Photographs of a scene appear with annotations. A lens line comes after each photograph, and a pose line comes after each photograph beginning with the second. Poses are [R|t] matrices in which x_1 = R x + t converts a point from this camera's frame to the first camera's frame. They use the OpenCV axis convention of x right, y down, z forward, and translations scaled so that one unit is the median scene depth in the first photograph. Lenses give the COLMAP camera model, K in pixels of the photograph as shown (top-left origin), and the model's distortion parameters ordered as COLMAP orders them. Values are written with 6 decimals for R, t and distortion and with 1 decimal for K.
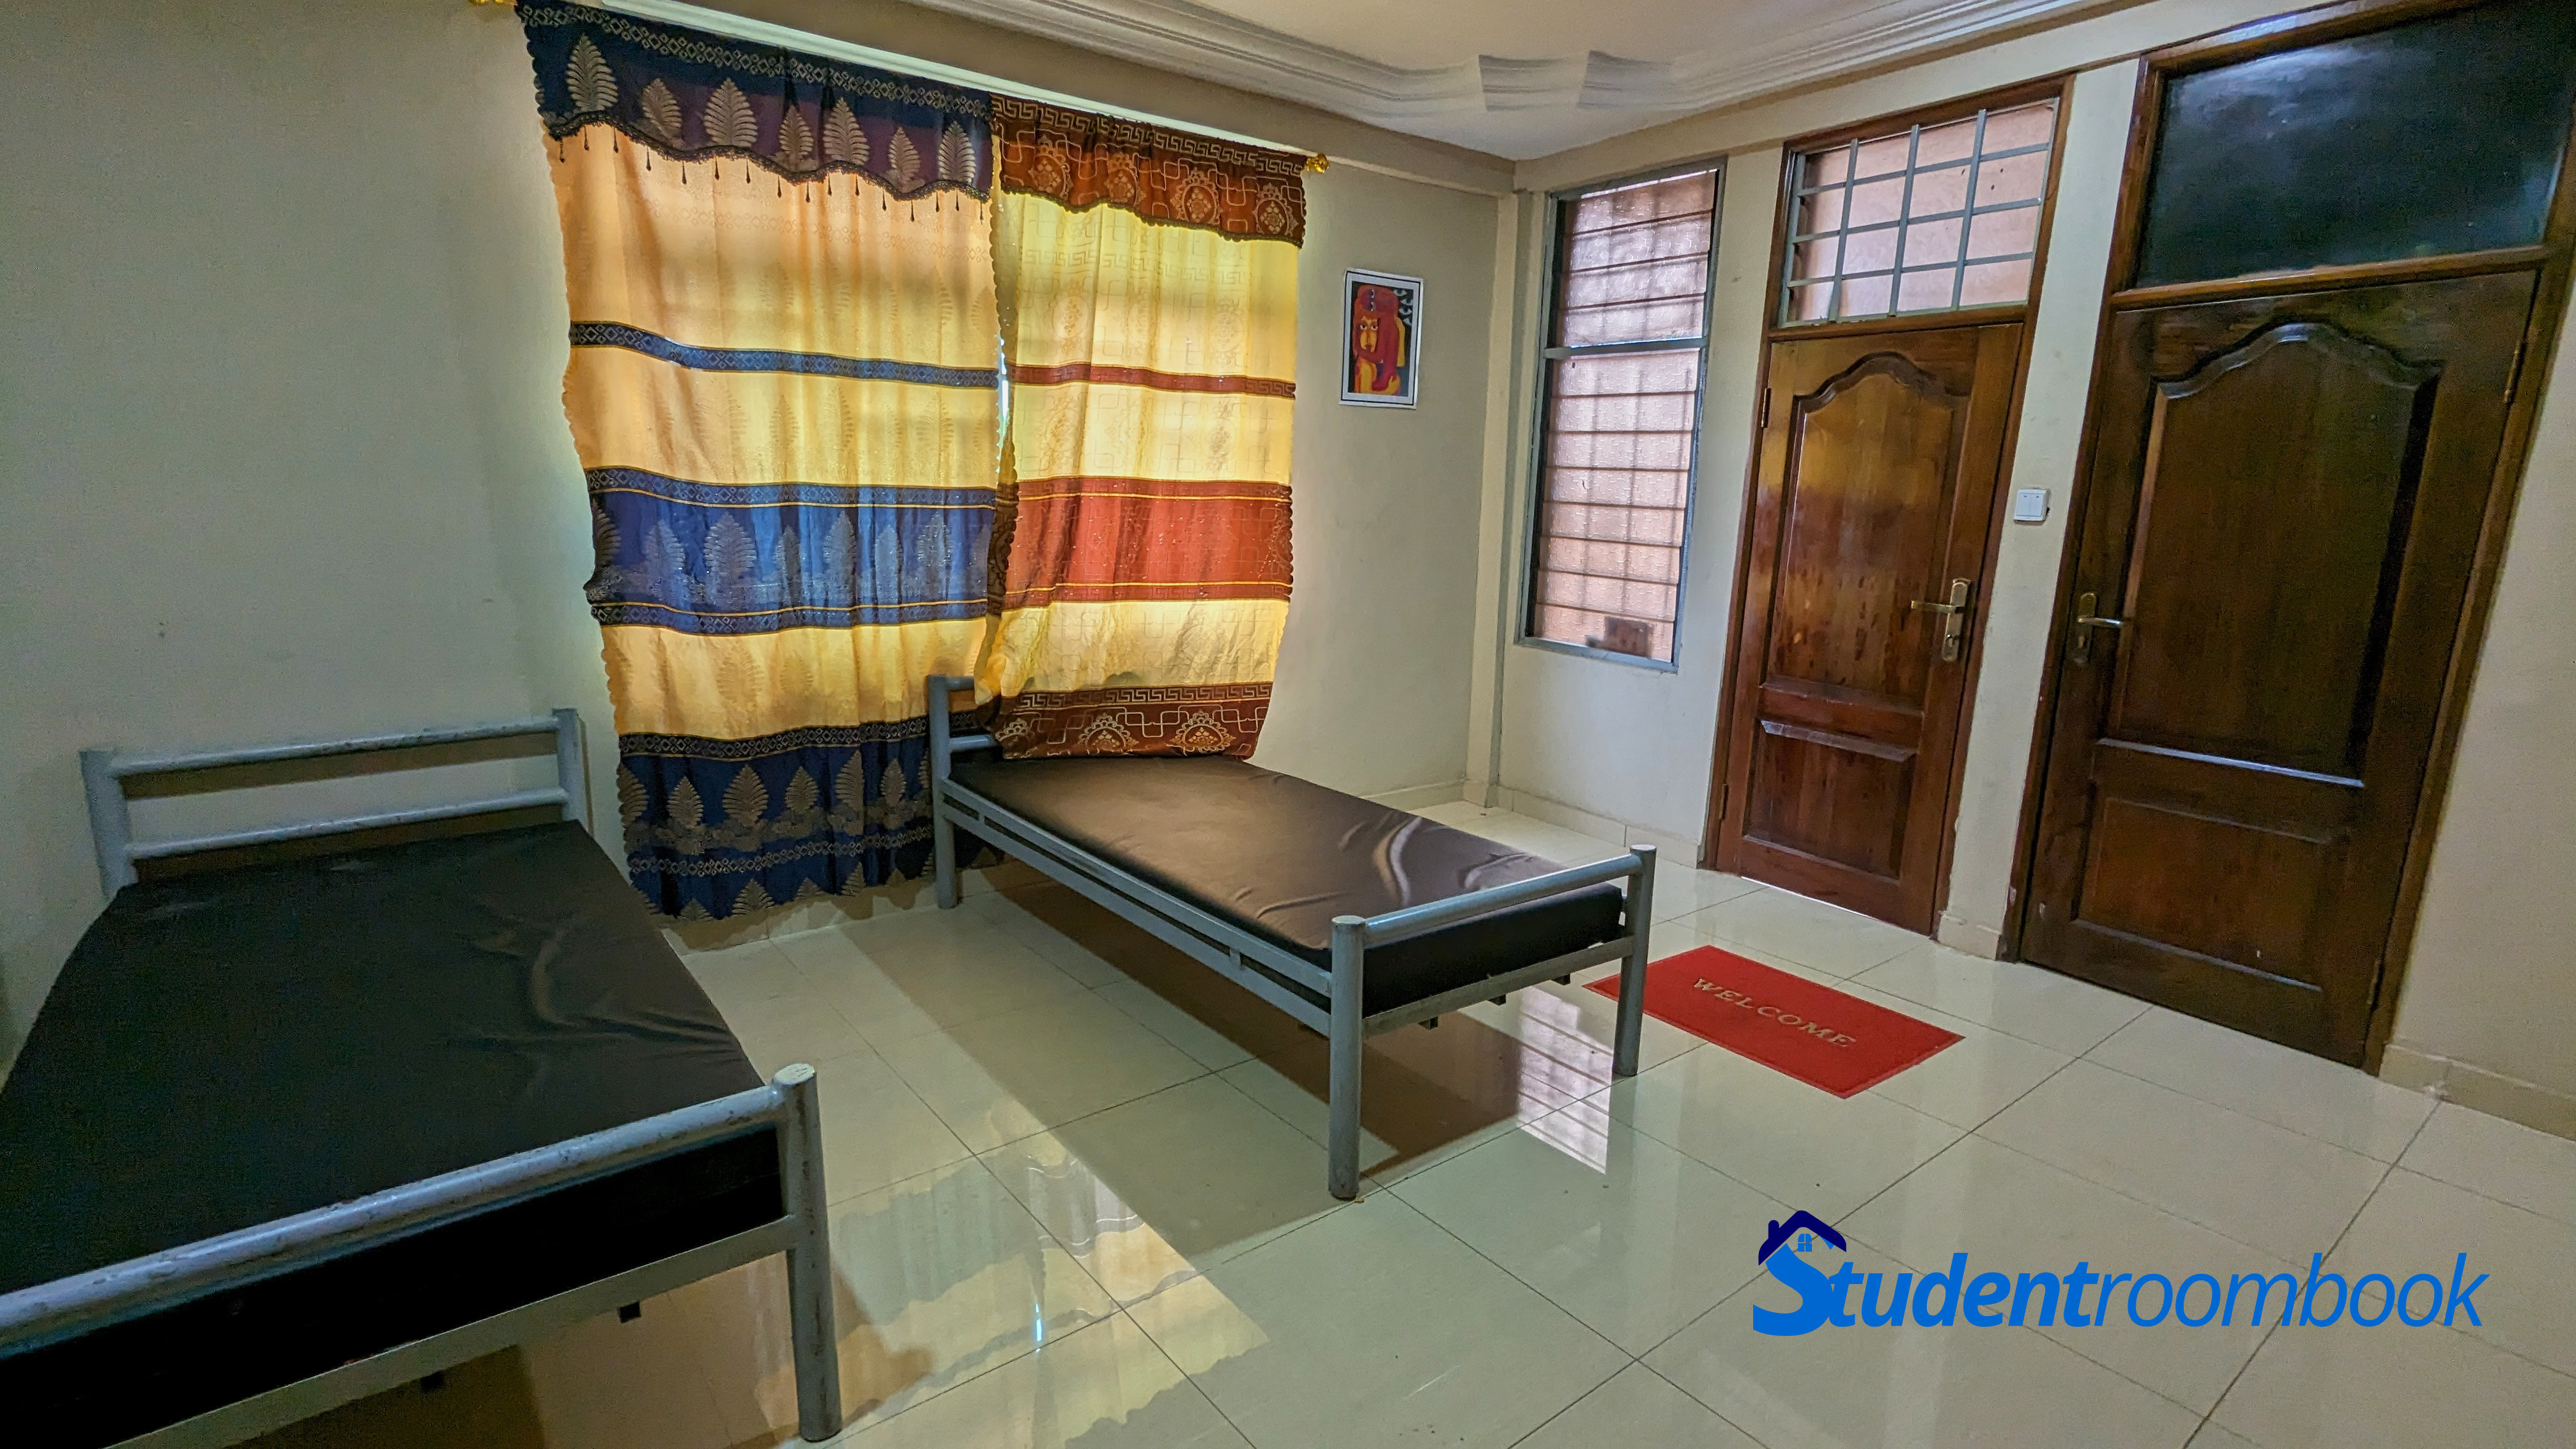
lens RADIAL K [[1210.9, 0, 1288.0], [0, 1210.9, 724.5], [0, 0, 1]] dist [0.001524, 0.000242]
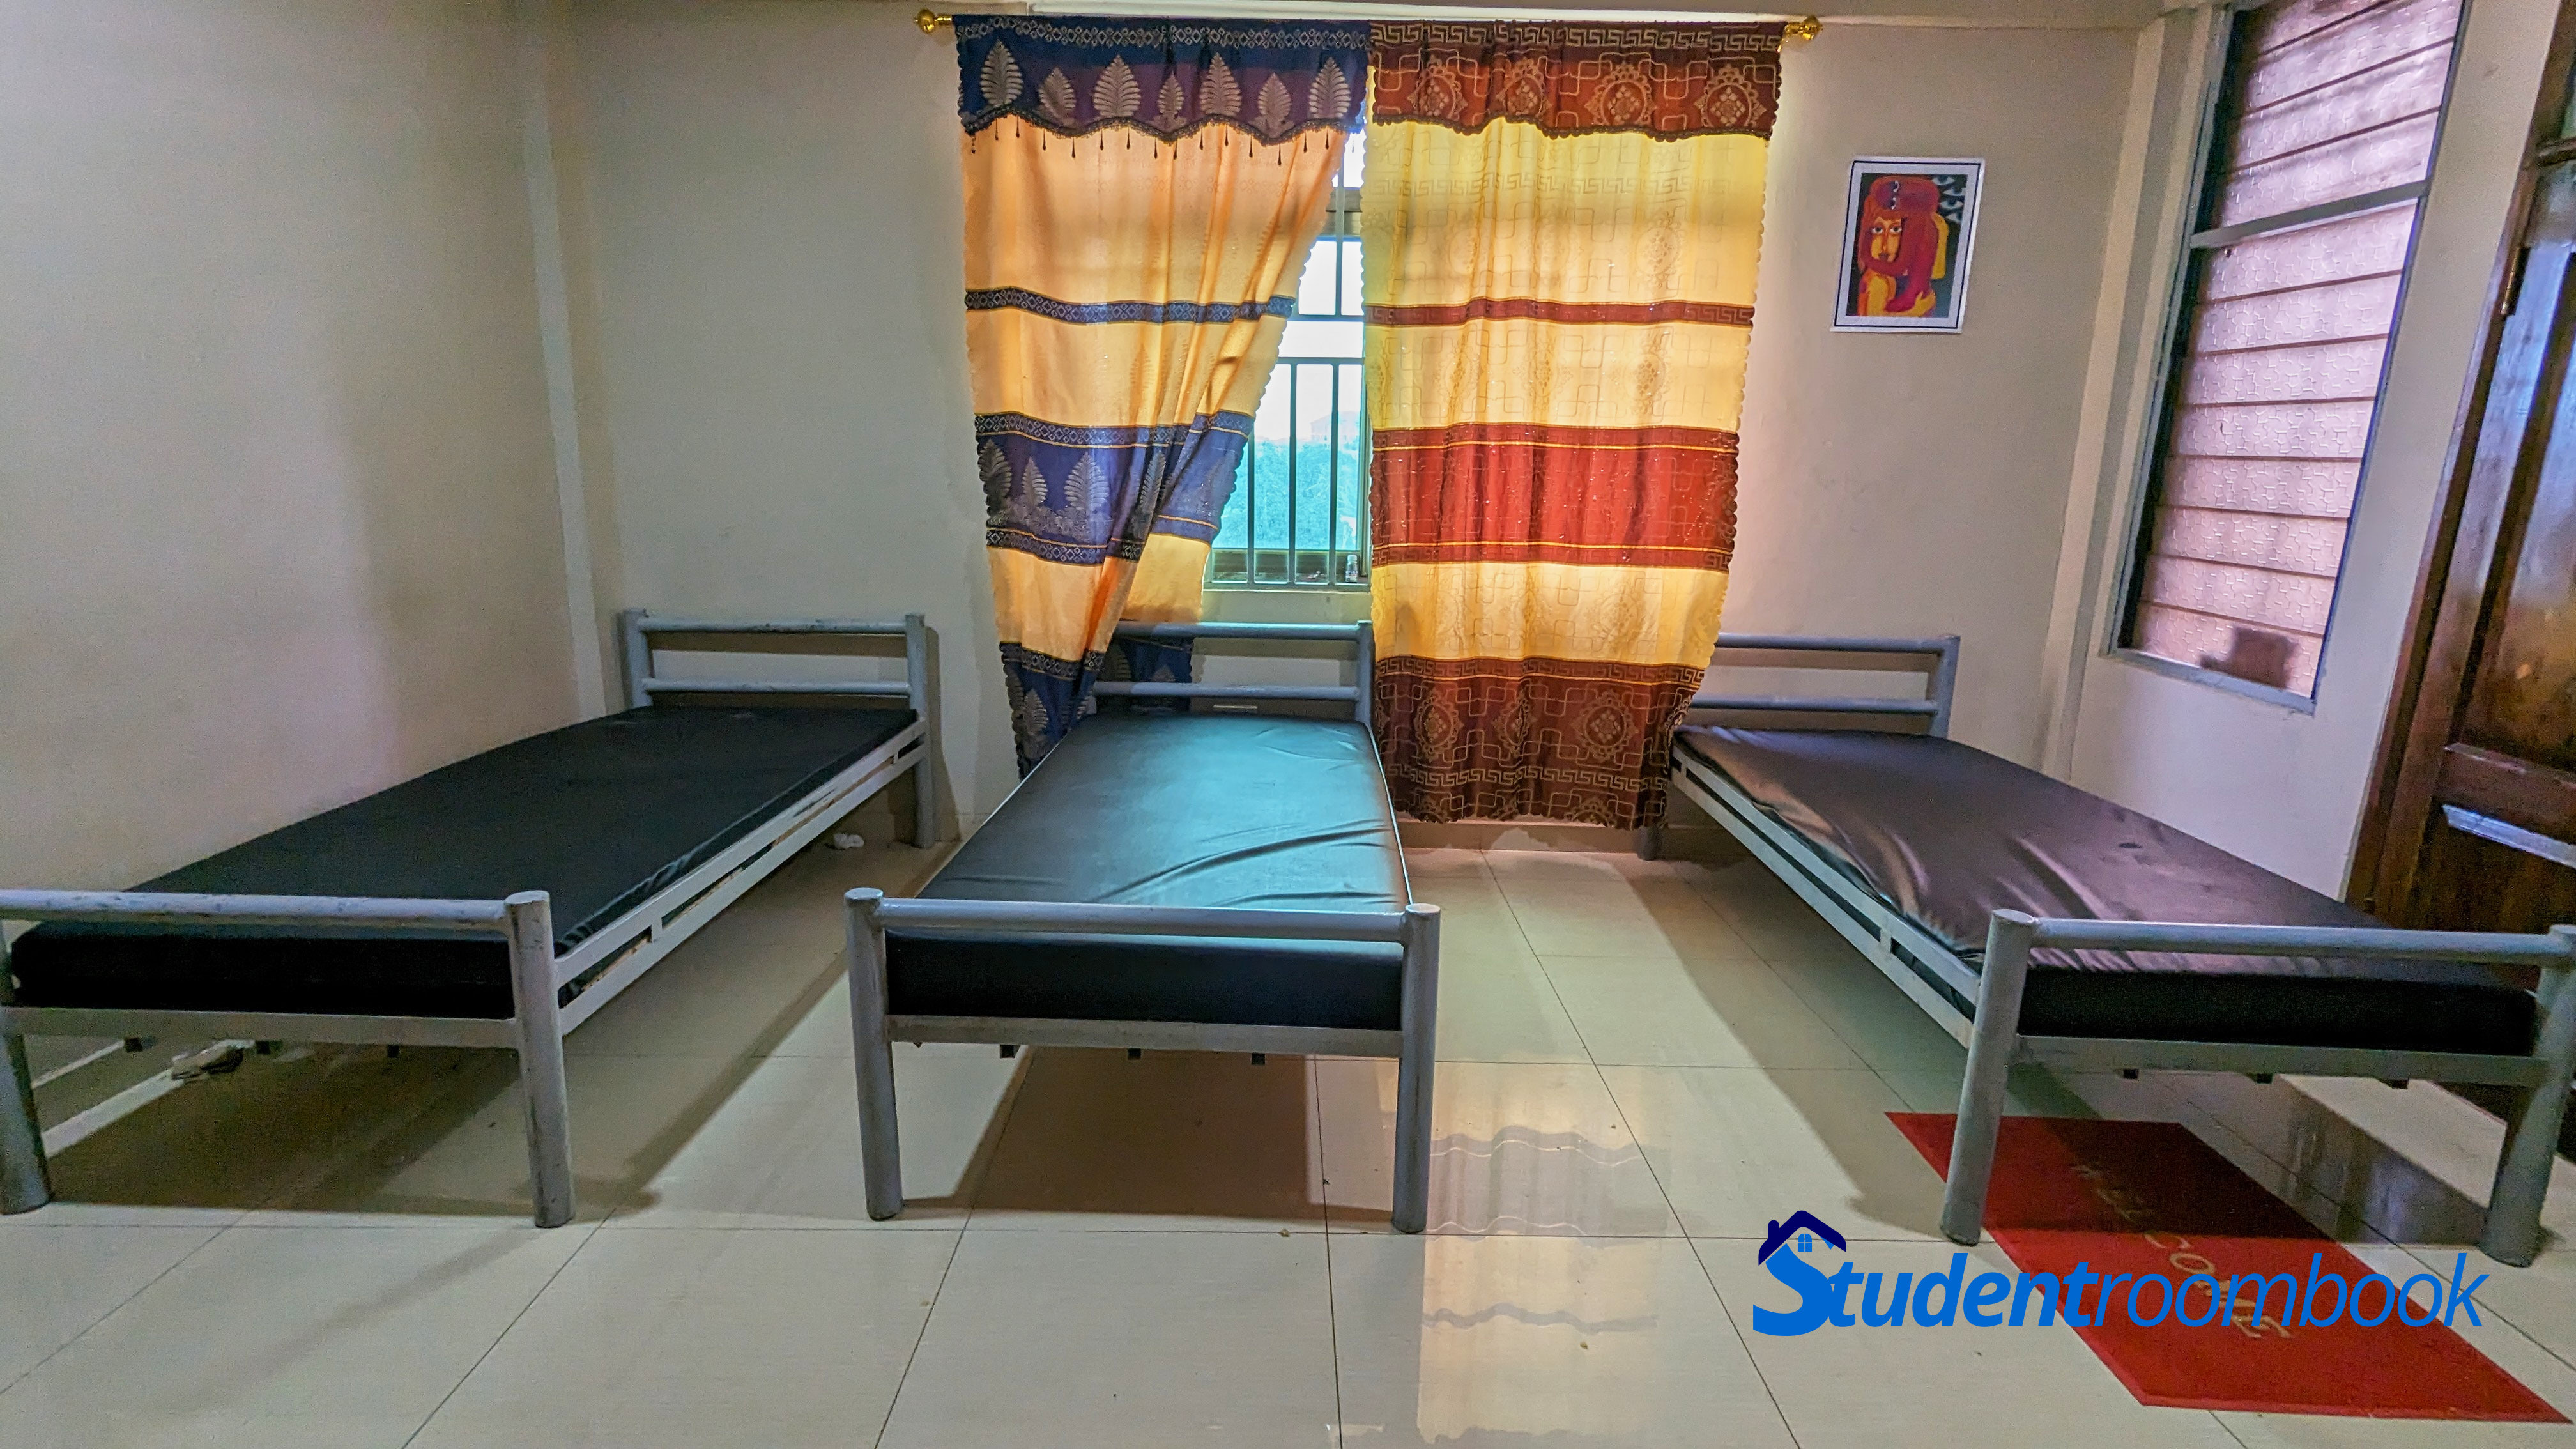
lens RADIAL K [[1236.6, 0, 1288.0], [0, 1236.6, 724.5], [0, 0, 1]] dist [-0.032777, 0.033187]
pose [[0.798958, 0.125495, -0.588148, 0.299910], [-0.120812, 0.991541, 0.047453, -0.002962], [0.589127, 0.033143, 0.807360, 0.162869]]
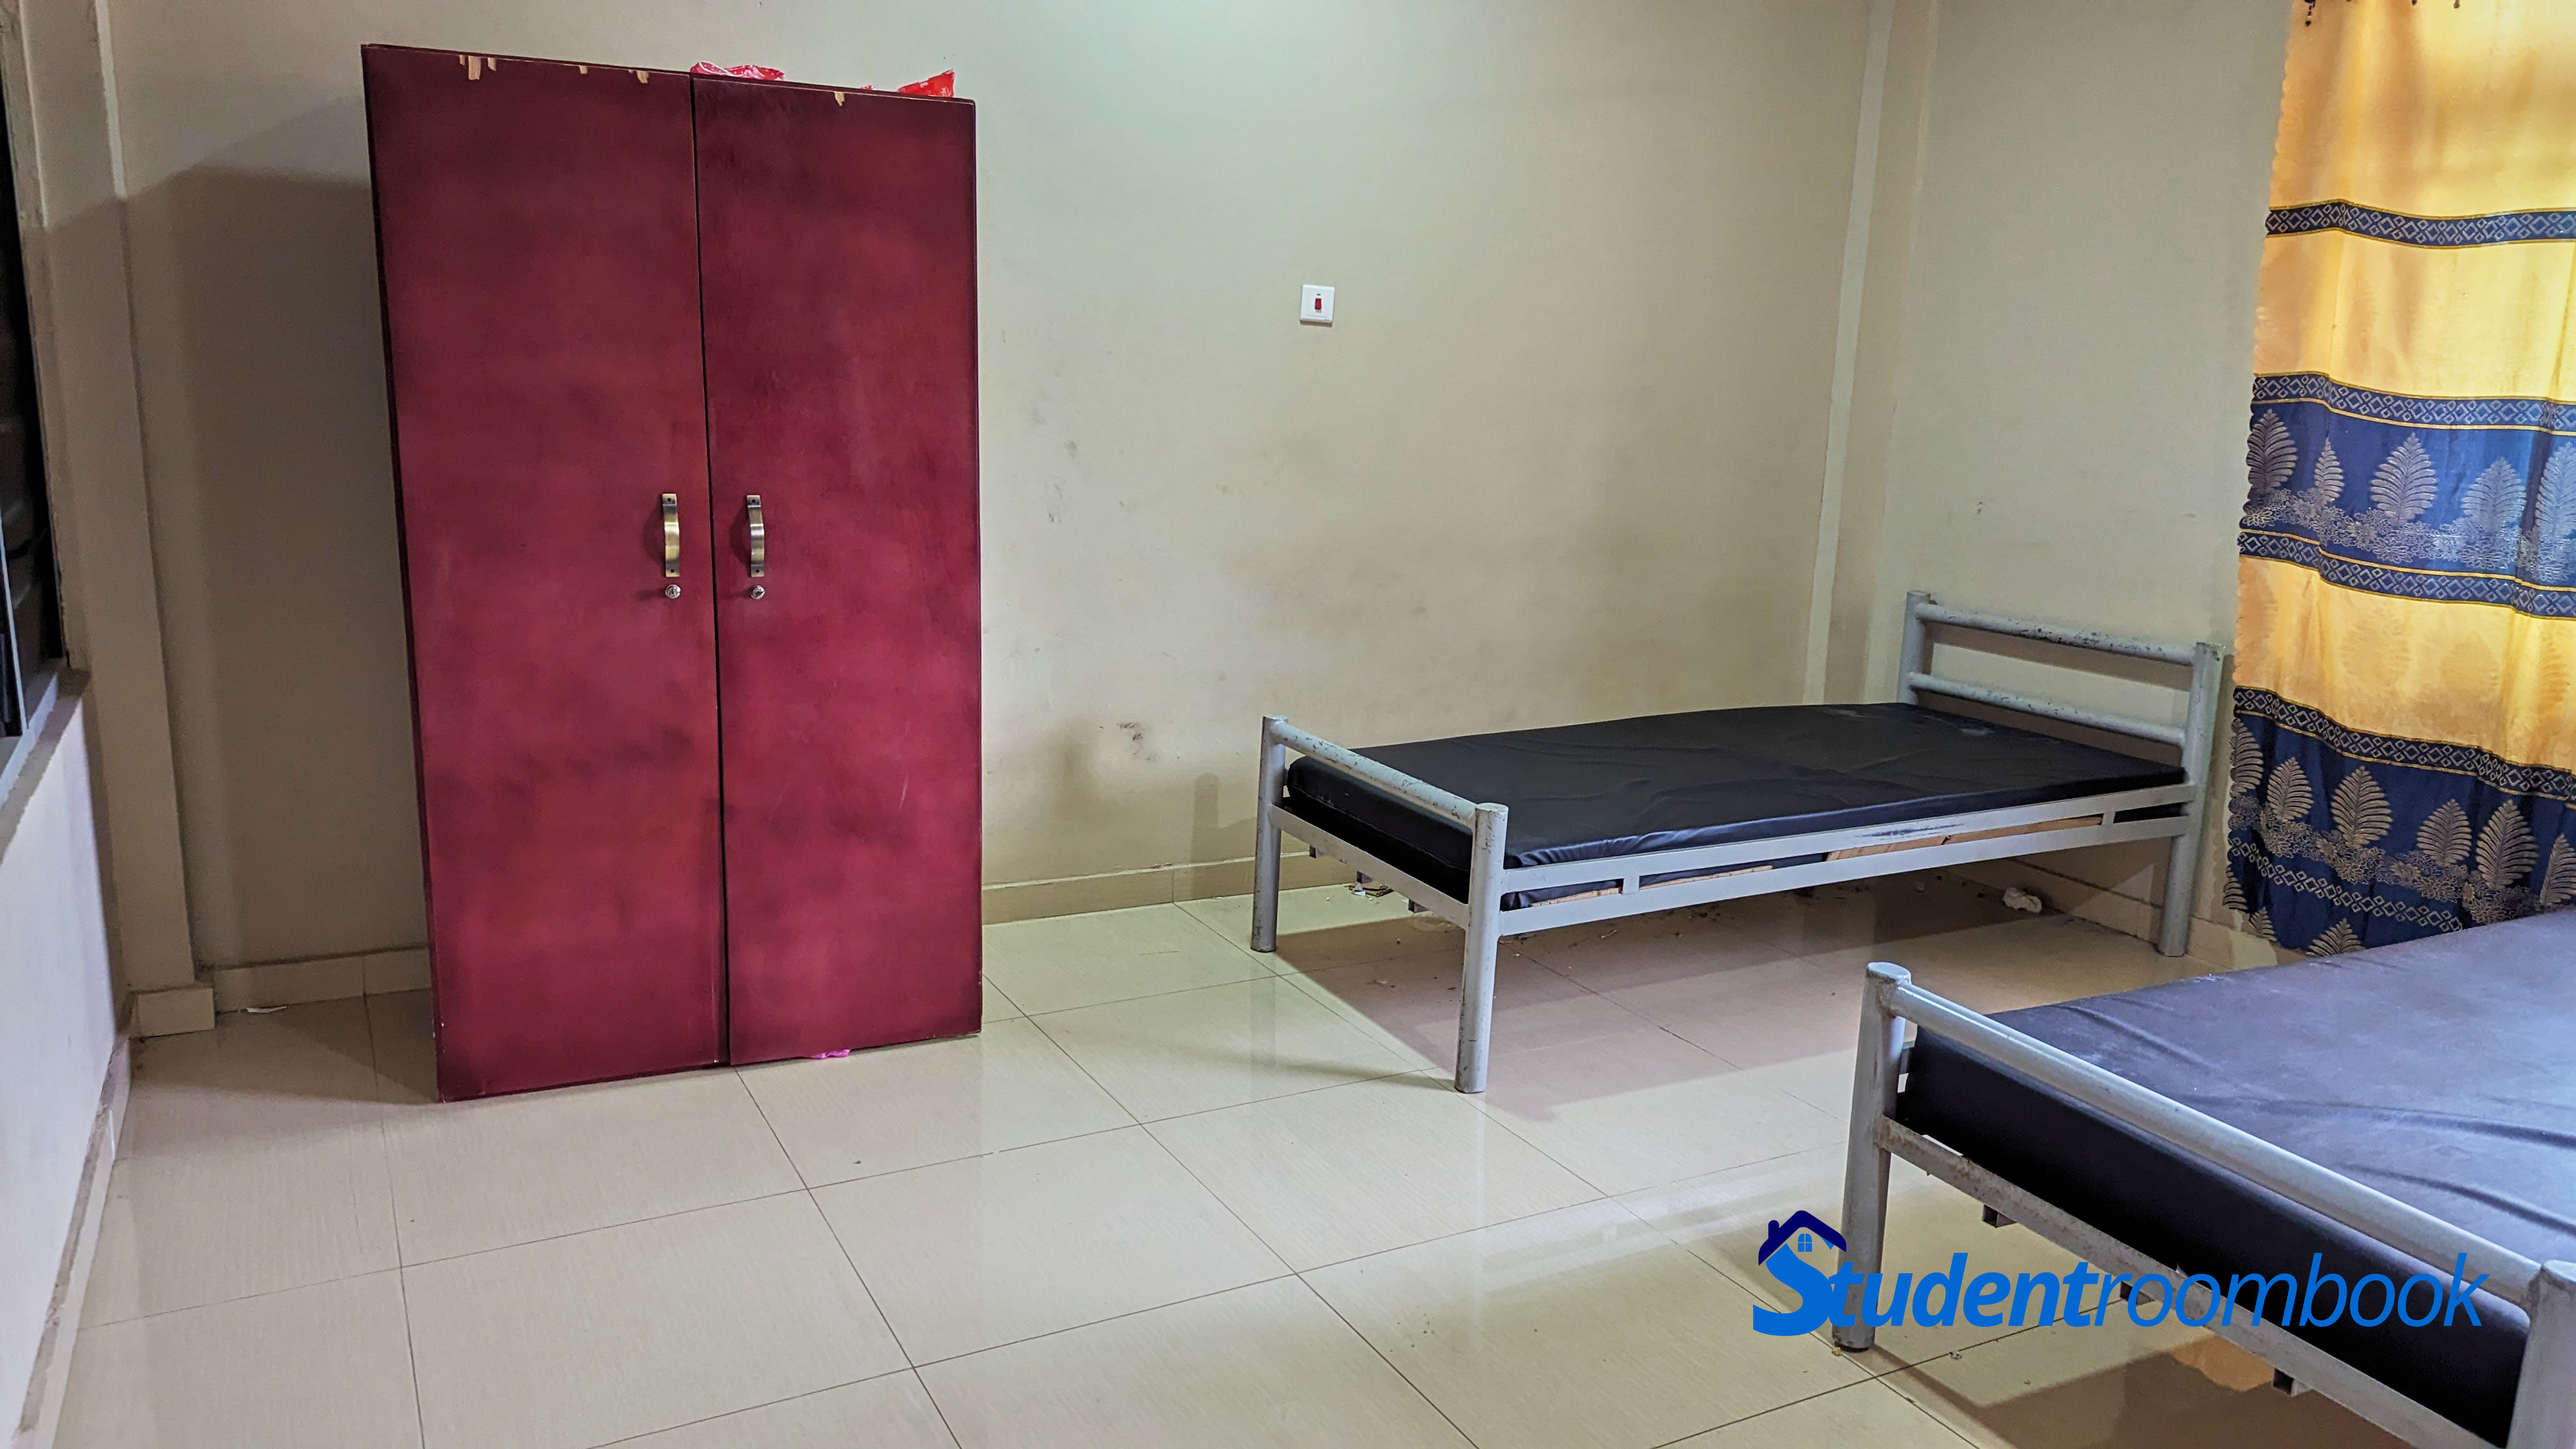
lens RADIAL K [[1937.5, 0, 1288.0], [0, 1937.5, 724.5], [0, 0, 1]] dist [-0.083995, -0.002297]
pose [[-0.196079, 0.164510, -0.966690, 0.661798], [-0.208870, 0.956196, 0.205091, -0.075207], [0.958085, 0.242126, -0.153128, 0.440077]]
